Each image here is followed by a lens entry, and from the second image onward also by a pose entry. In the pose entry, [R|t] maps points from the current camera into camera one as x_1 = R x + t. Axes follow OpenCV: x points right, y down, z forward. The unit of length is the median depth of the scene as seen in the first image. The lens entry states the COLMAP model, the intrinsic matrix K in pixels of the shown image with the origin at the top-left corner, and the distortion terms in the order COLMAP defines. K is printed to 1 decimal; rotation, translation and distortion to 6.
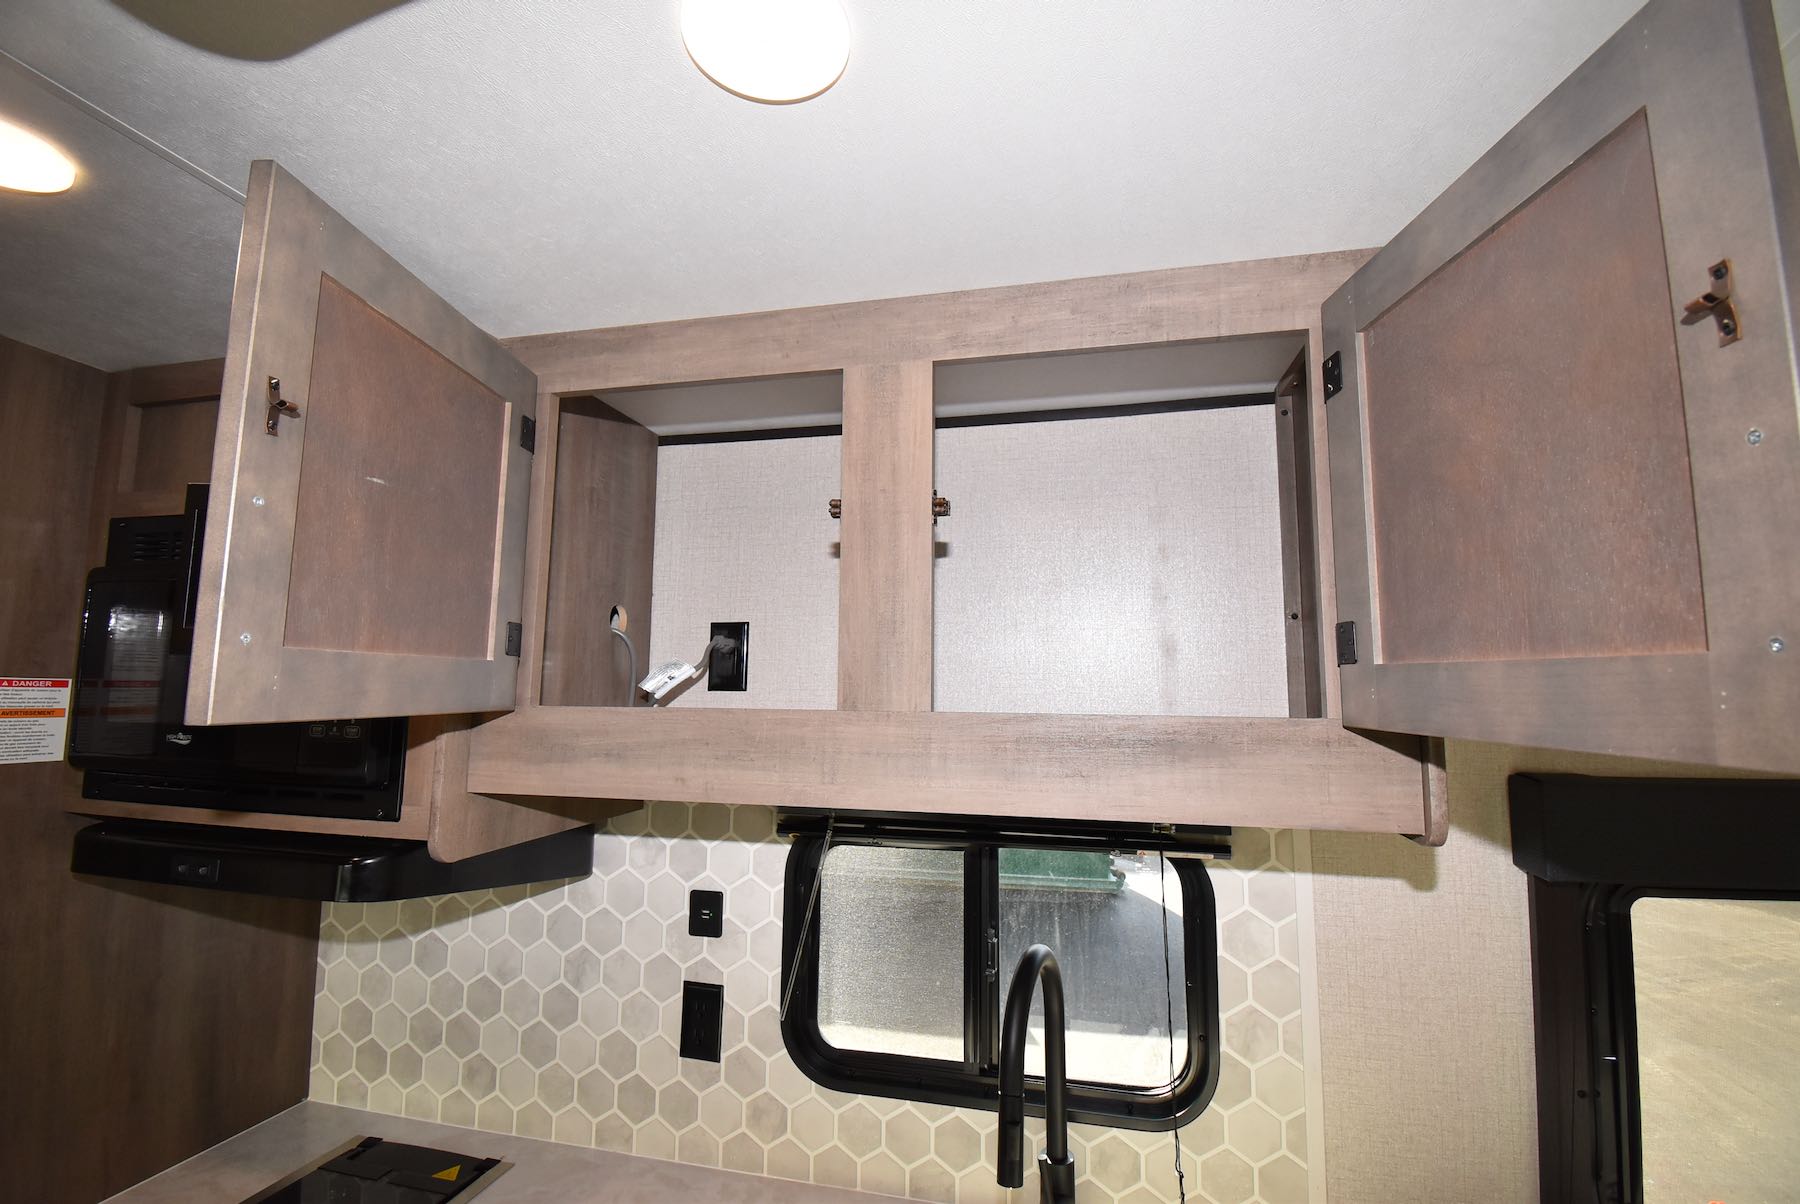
lens RADIAL K [[796.0, 0, 899.9], [0, 796.0, 594.4], [0, 0, 1]] dist [0.018889, -0.026963]
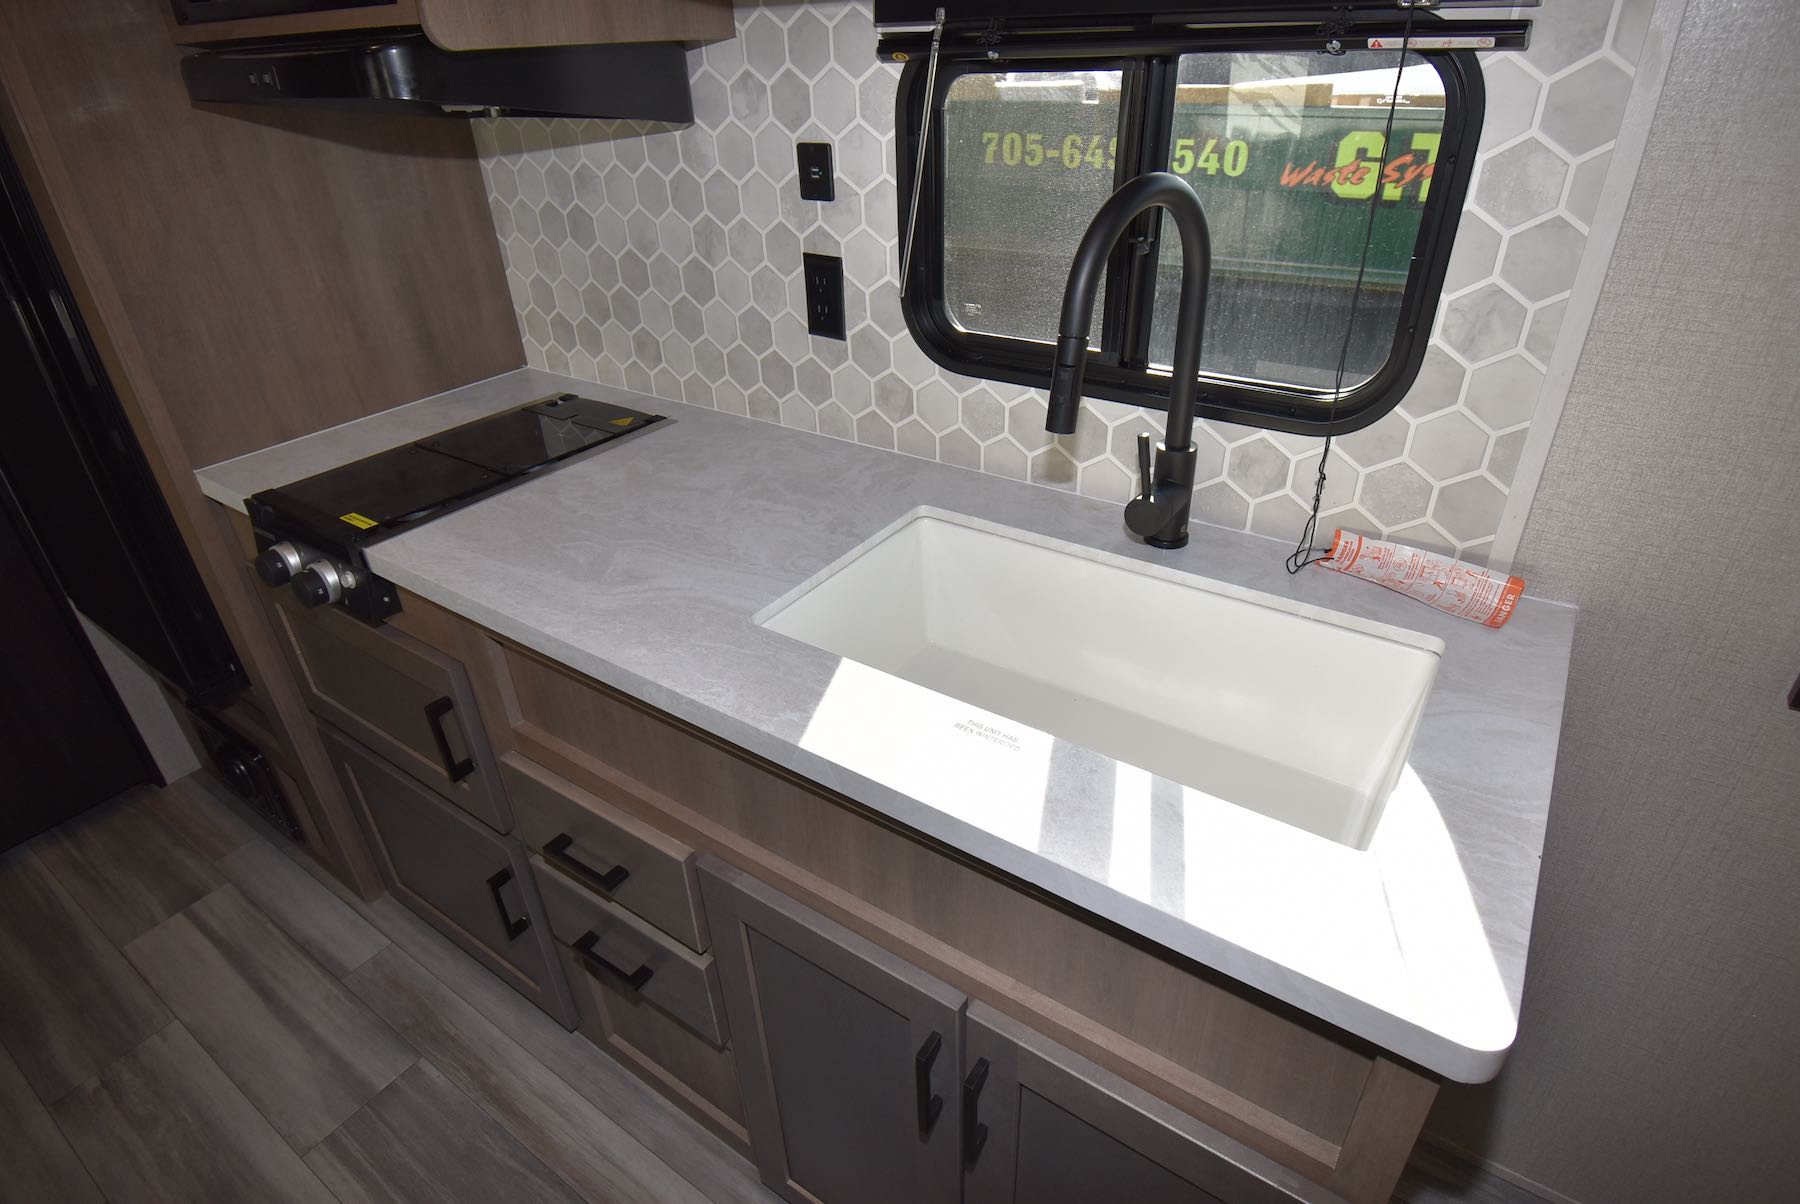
lens RADIAL K [[941.1, 0, 901.8], [0, 941.1, 597.5], [0, 0, 1]] dist [0.019816, -0.031003]
pose [[0.929099, 0.153953, -0.336265, 0.248950], [0.083978, 0.797664, 0.597227, 0.179300], [0.360172, -0.583122, 0.728179, 0.057337]]
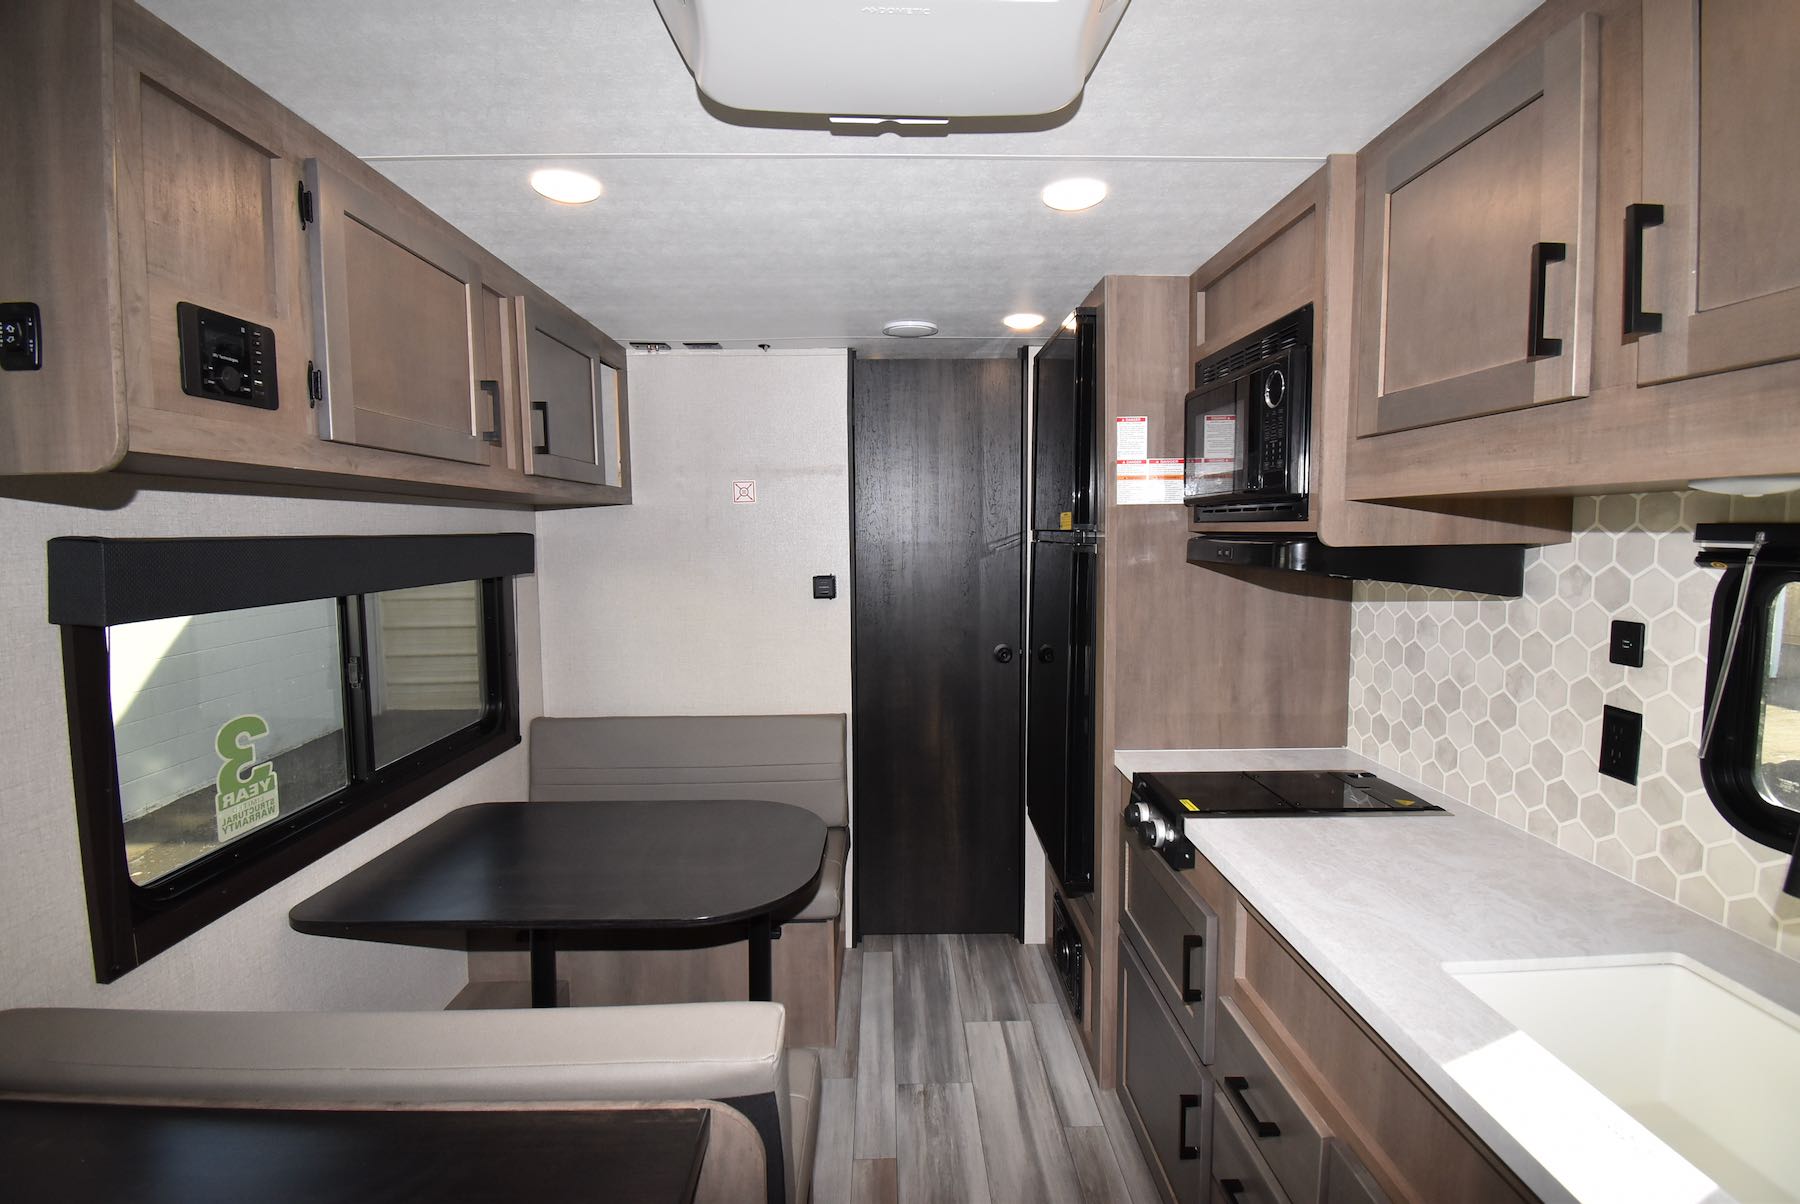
lens RADIAL K [[796.0, 0, 899.9], [0, 796.0, 594.4], [0, 0, 1]] dist [0.018889, -0.026963]
pose [[0.242762, 0.064973, -0.967908, 0.503687], [0.126438, 0.987124, 0.097975, 0.134068], [0.961811, -0.146165, 0.231421, -0.089056]]
